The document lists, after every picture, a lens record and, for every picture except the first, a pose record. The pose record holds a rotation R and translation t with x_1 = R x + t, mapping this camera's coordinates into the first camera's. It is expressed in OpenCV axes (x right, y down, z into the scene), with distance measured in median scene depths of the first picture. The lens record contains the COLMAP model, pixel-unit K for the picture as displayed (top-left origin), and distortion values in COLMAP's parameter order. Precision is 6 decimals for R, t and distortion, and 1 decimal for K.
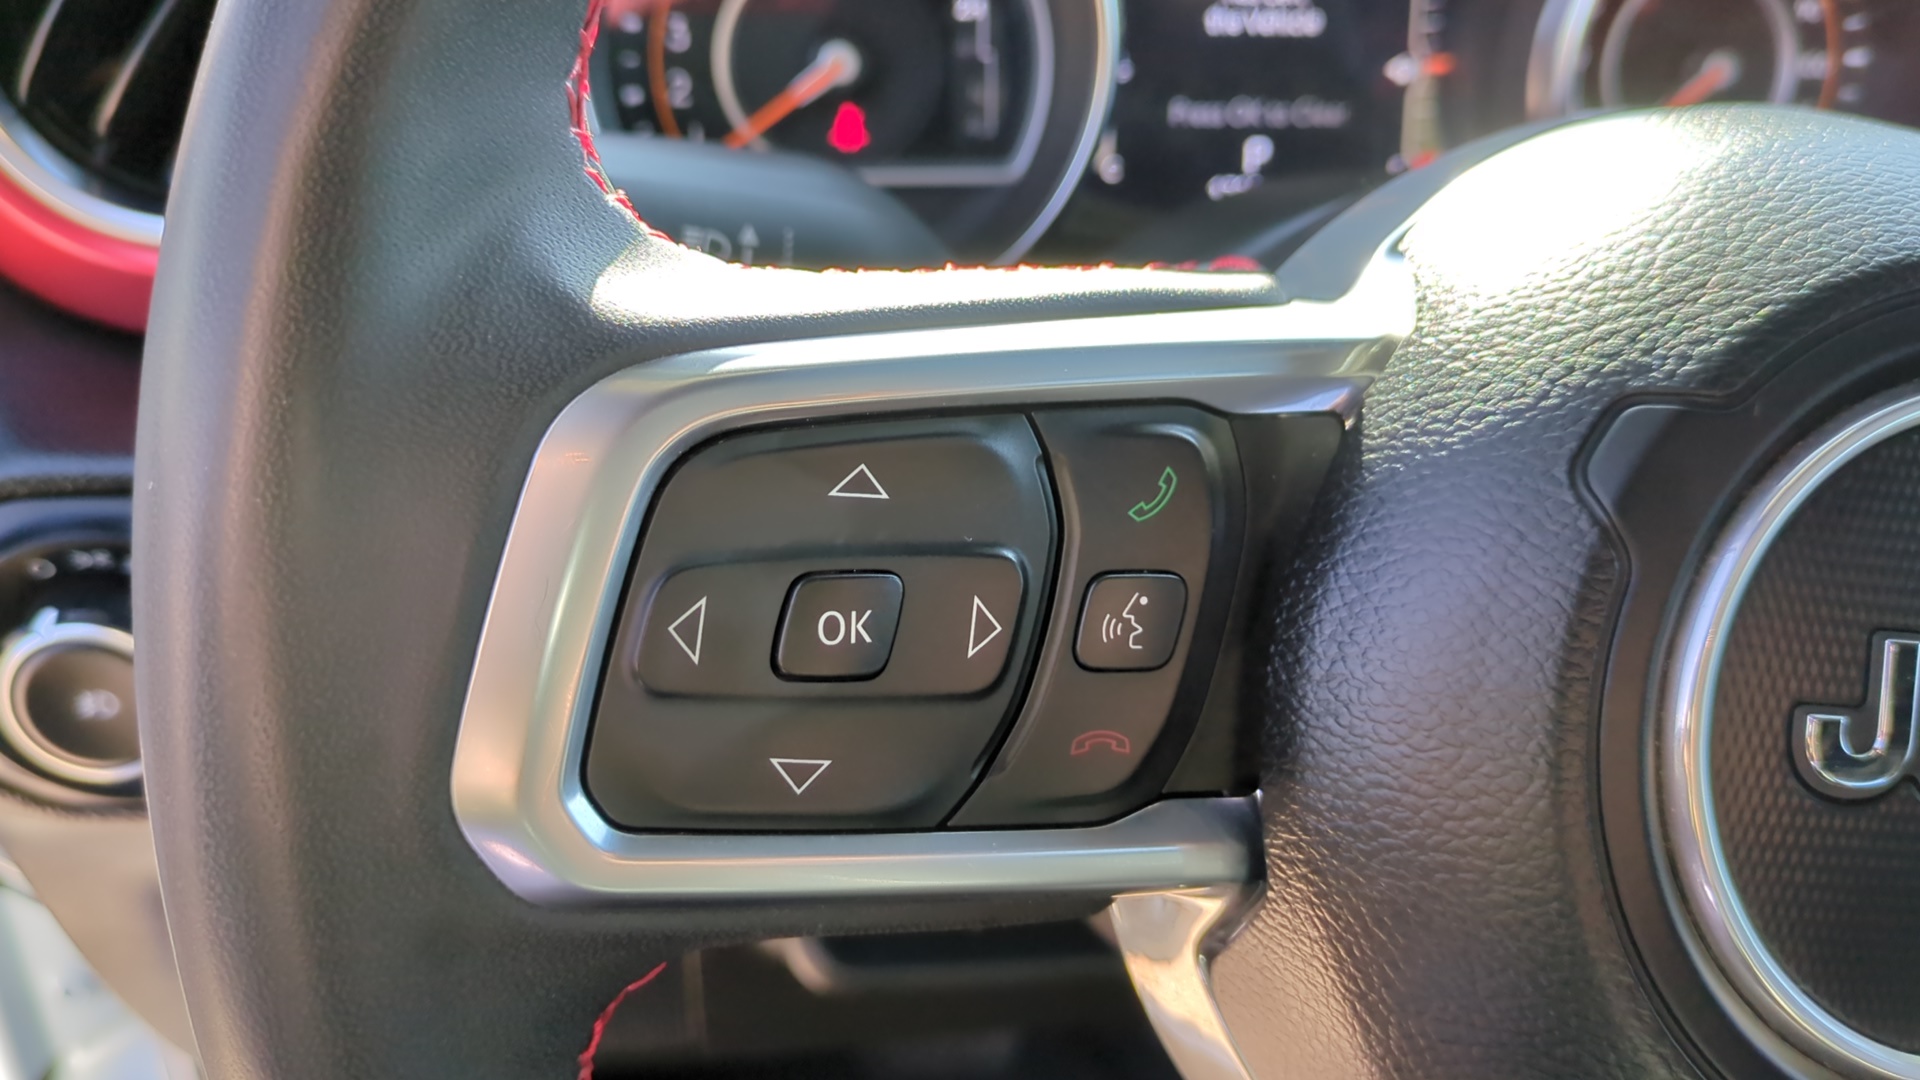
lens RADIAL K [[1649.6, 0, 951.9], [0, 1649.6, 554.7], [0, 0, 1]] dist [0.070354, -0.089855]
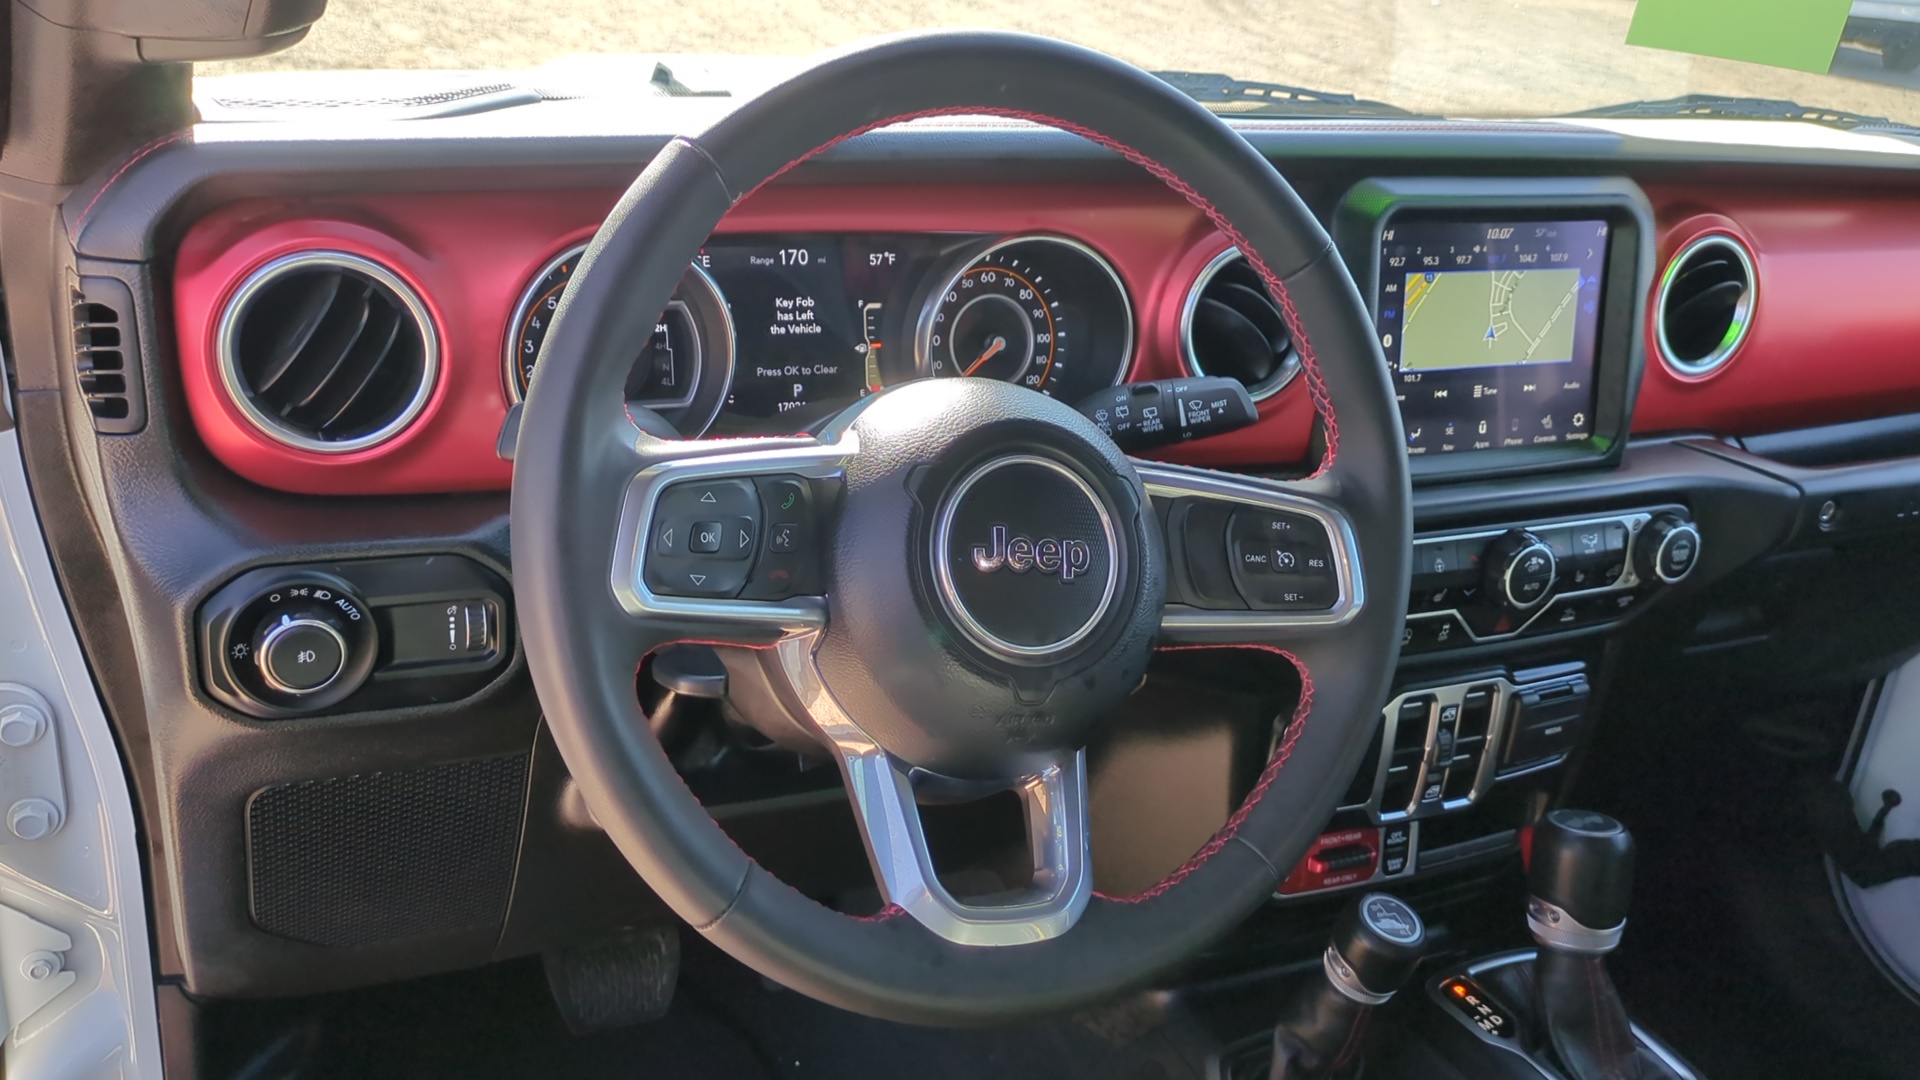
lens RADIAL K [[1649.6, 0, 958.0], [0, 1649.6, 528.2], [0, 0, 1]] dist [0.070354, -0.089855]
pose [[0.957229, -0.062854, 0.282422, -0.423864], [0.099809, 0.987935, -0.118419, 0.382521], [-0.271571, 0.141542, 0.951953, -1.940865]]
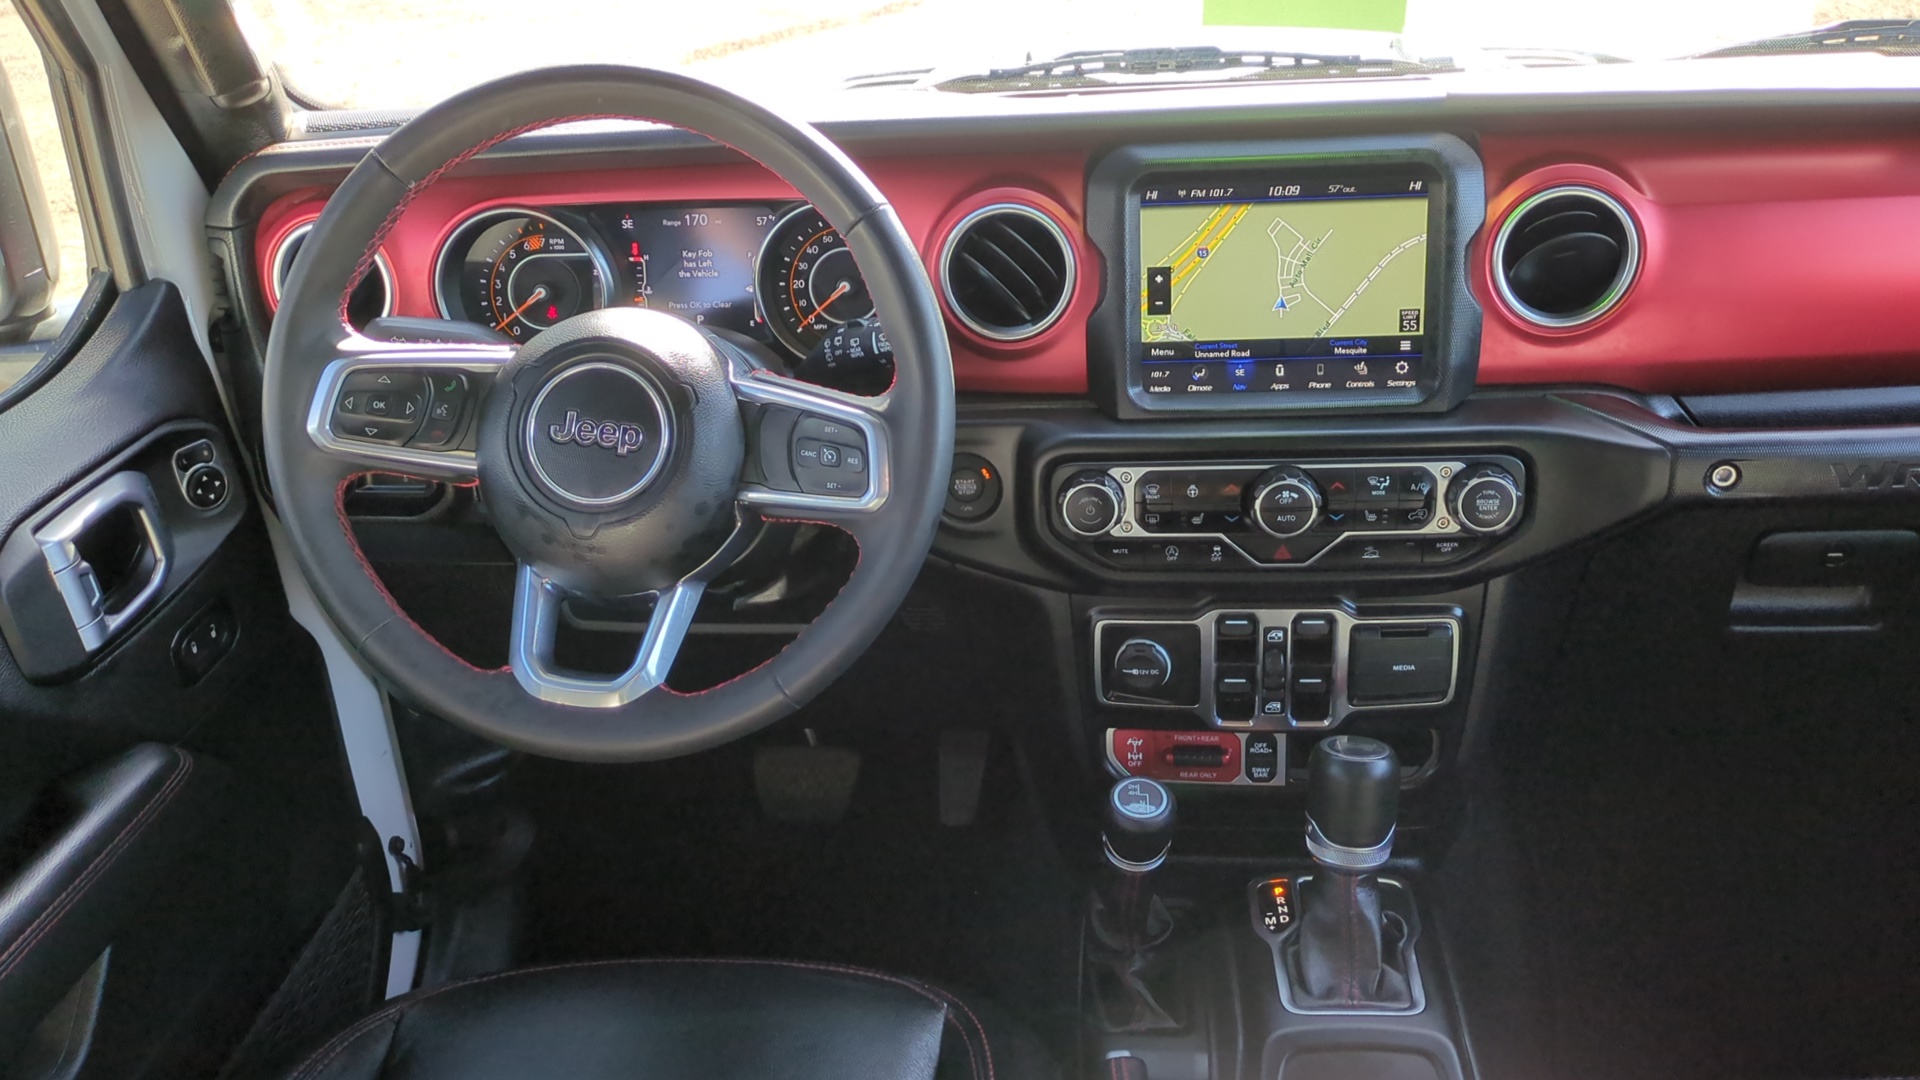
lens RADIAL K [[1649.6, 0, 956.1], [0, 1649.6, 524.5], [0, 0, 1]] dist [0.070354, -0.089855]
pose [[0.966154, 0.017732, -0.257355, 2.484794], [-0.046720, 0.993165, -0.106964, 0.725957], [0.253699, 0.115367, 0.960379, -2.915591]]
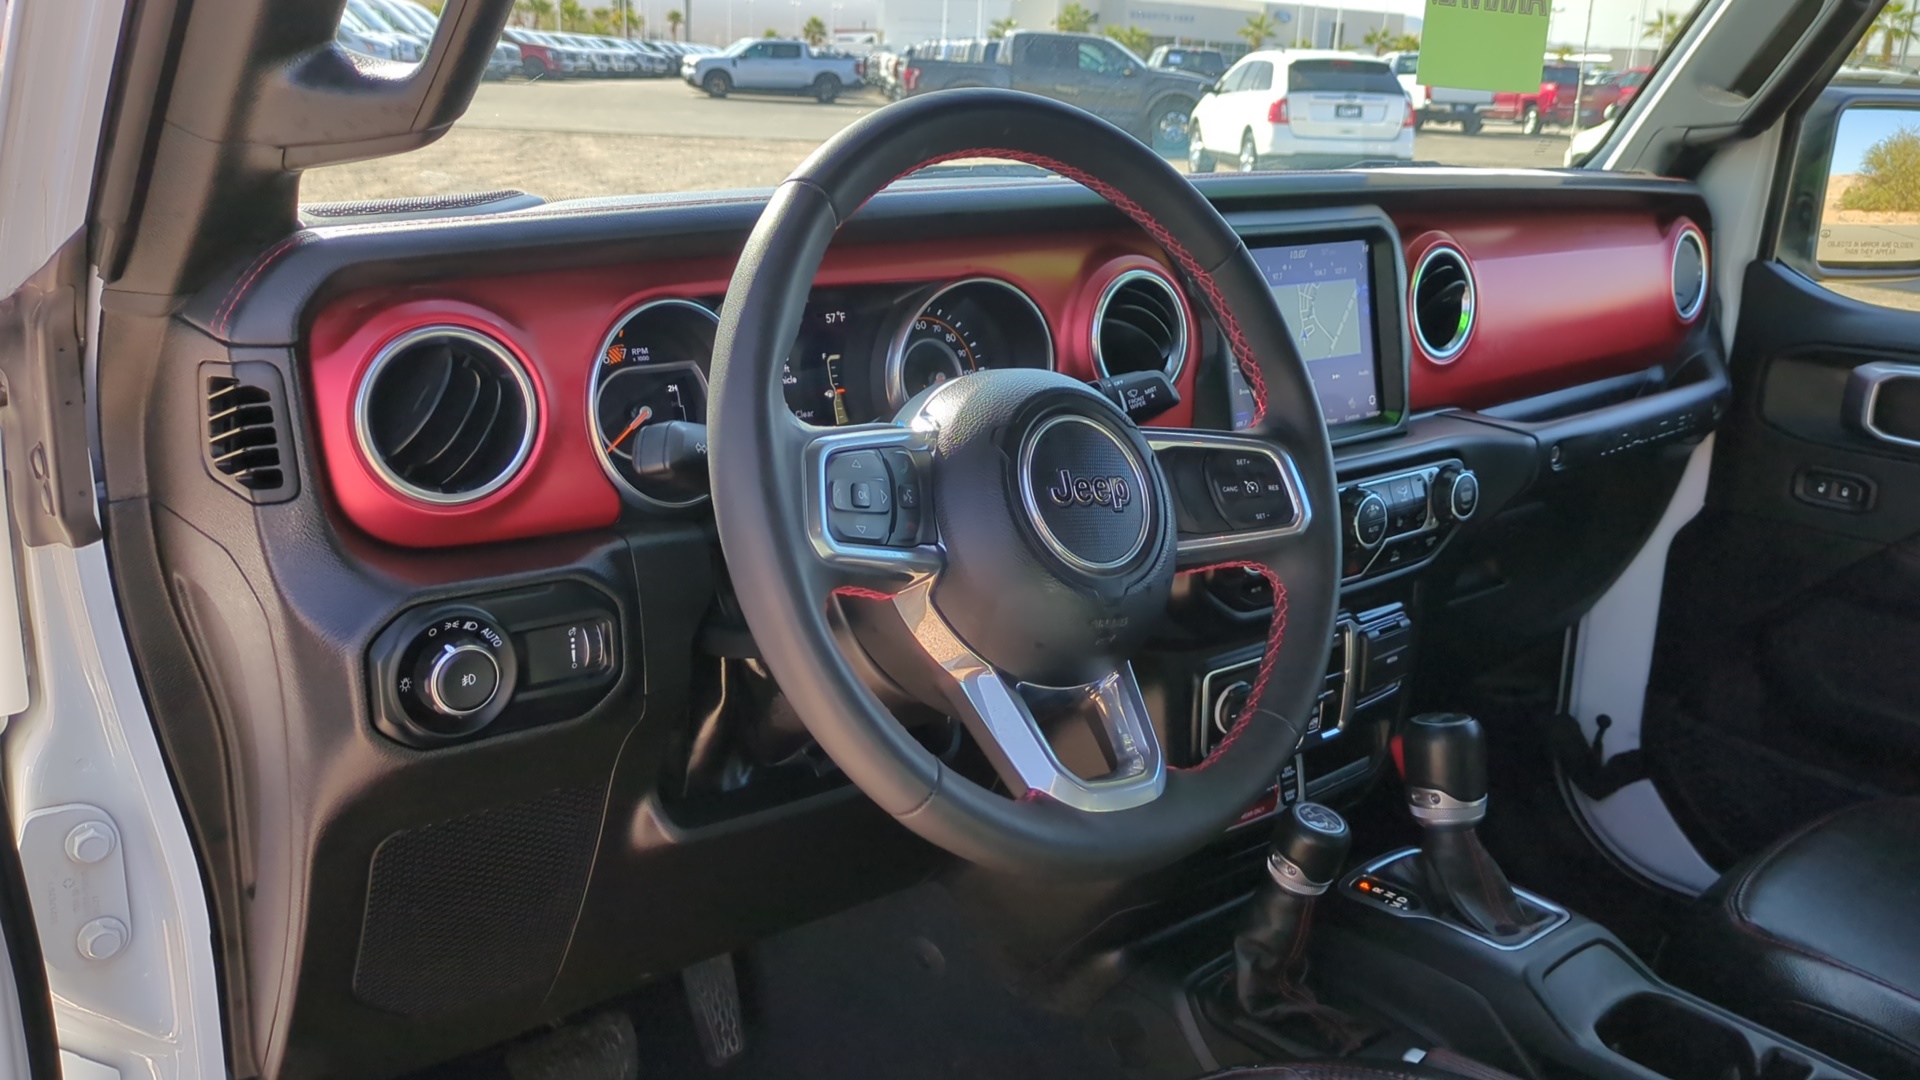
lens RADIAL K [[1649.6, 0, 964.5], [0, 1649.6, 529.3], [0, 0, 1]] dist [0.070354, -0.089855]
pose [[0.849368, -0.156565, 0.504044, -1.559529], [0.281008, 0.942529, -0.180762, 0.756241], [-0.446775, 0.295173, 0.844550, -2.103497]]
